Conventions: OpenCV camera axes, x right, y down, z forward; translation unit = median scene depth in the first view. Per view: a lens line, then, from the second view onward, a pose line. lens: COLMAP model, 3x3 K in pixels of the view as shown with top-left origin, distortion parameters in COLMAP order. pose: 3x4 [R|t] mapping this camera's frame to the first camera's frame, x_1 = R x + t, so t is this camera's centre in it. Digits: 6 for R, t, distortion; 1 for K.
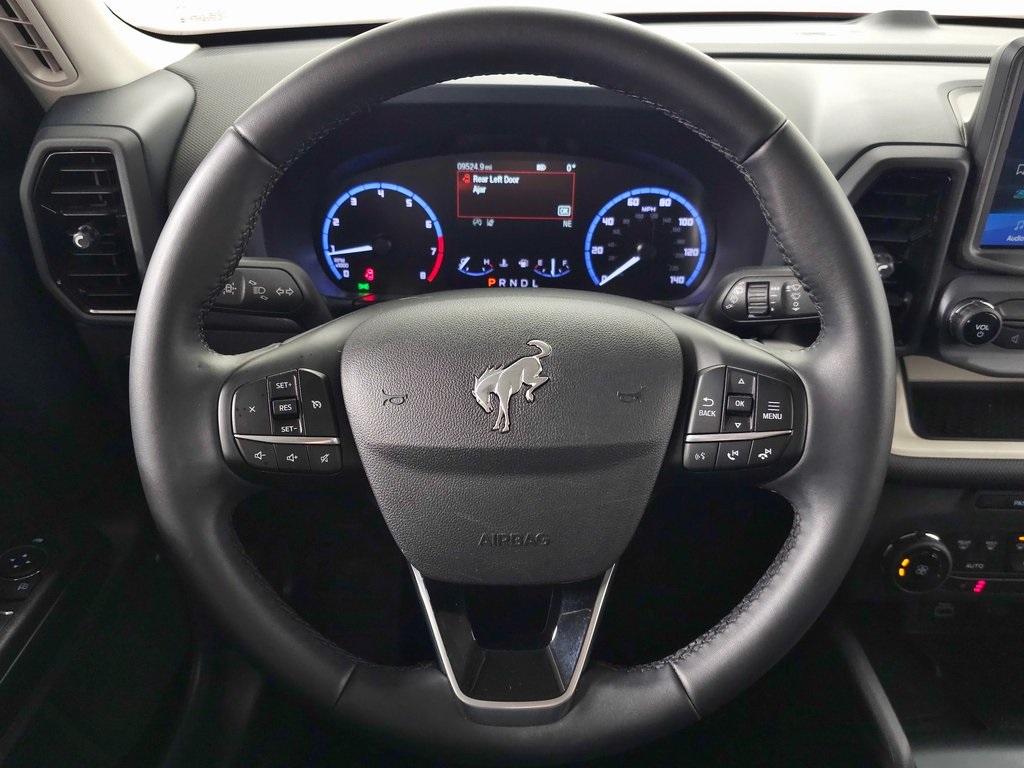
lens RADIAL K [[775.5, 0, 494.2], [0, 775.5, 385.3], [0, 0, 1]] dist [0.020363, -0.017277]
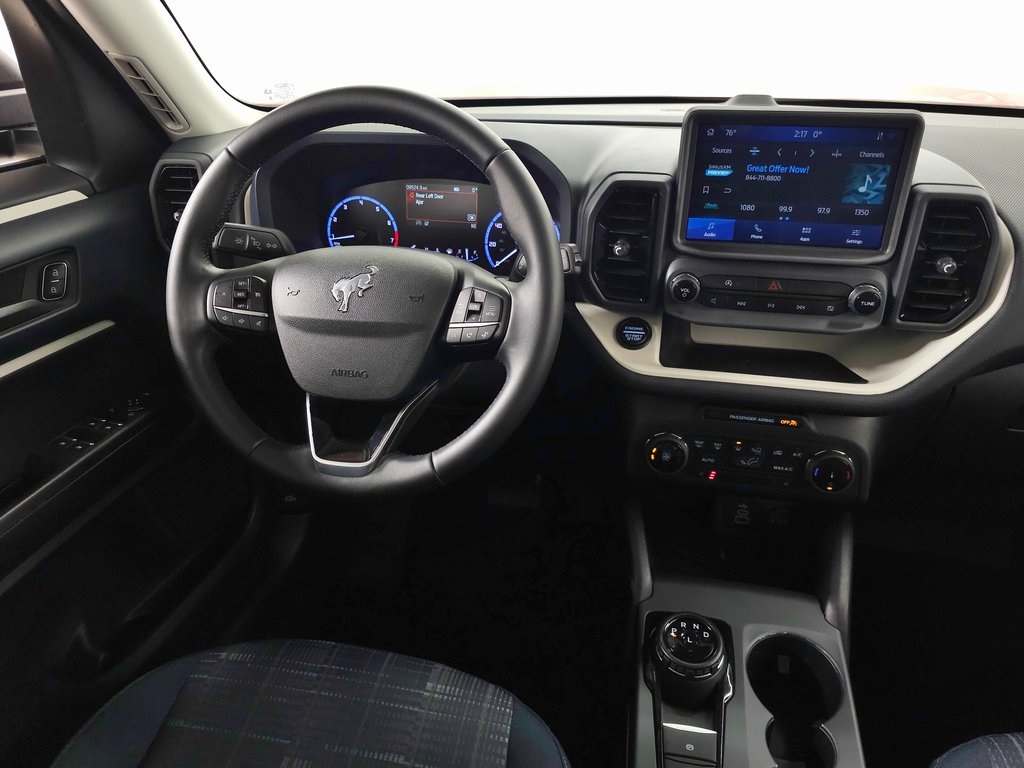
lens RADIAL K [[673.6, 0, 510.8], [0, 673.6, 389.5], [0, 0, 1]] dist [0.030839, -0.028631]
pose [[0.982948, 0.077702, -0.166662, 0.511803], [-0.085353, 0.995578, -0.039232, 0.204595], [0.162876, 0.052788, 0.985233, -0.383181]]
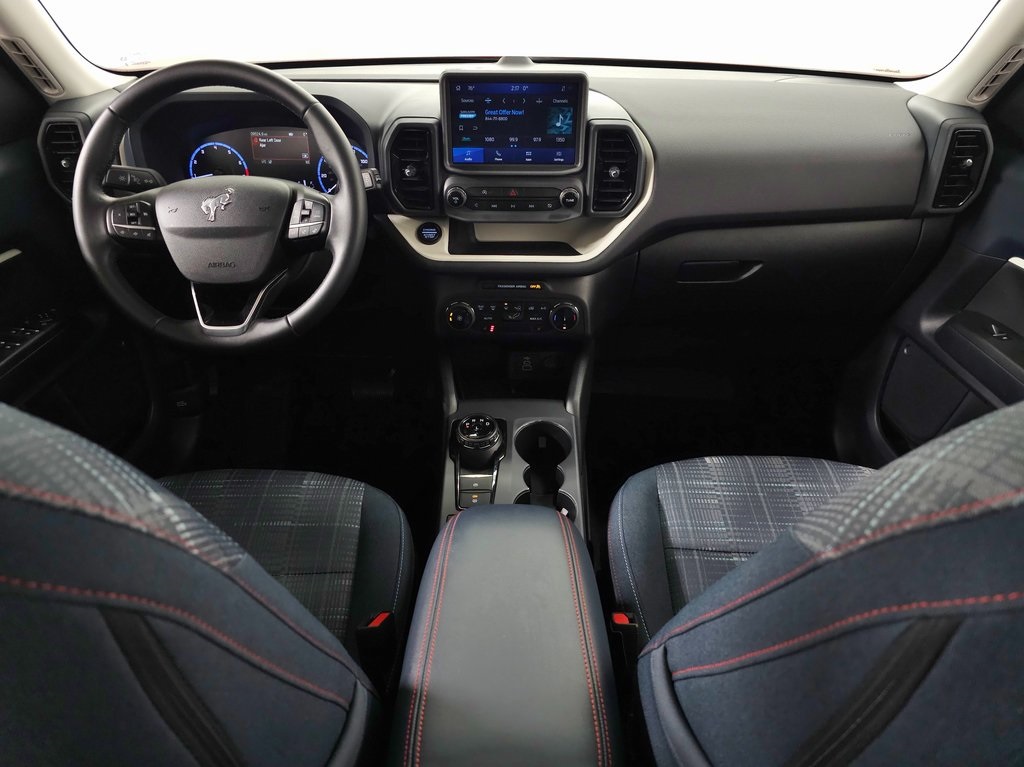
lens RADIAL K [[673.6, 0, 513.9], [0, 673.6, 391.6], [0, 0, 1]] dist [0.030839, -0.028631]
pose [[0.999960, -0.007948, 0.003997, 0.770509], [0.007867, 0.999773, 0.019782, 0.453145], [-0.004153, -0.019749, 0.999796, -1.001905]]
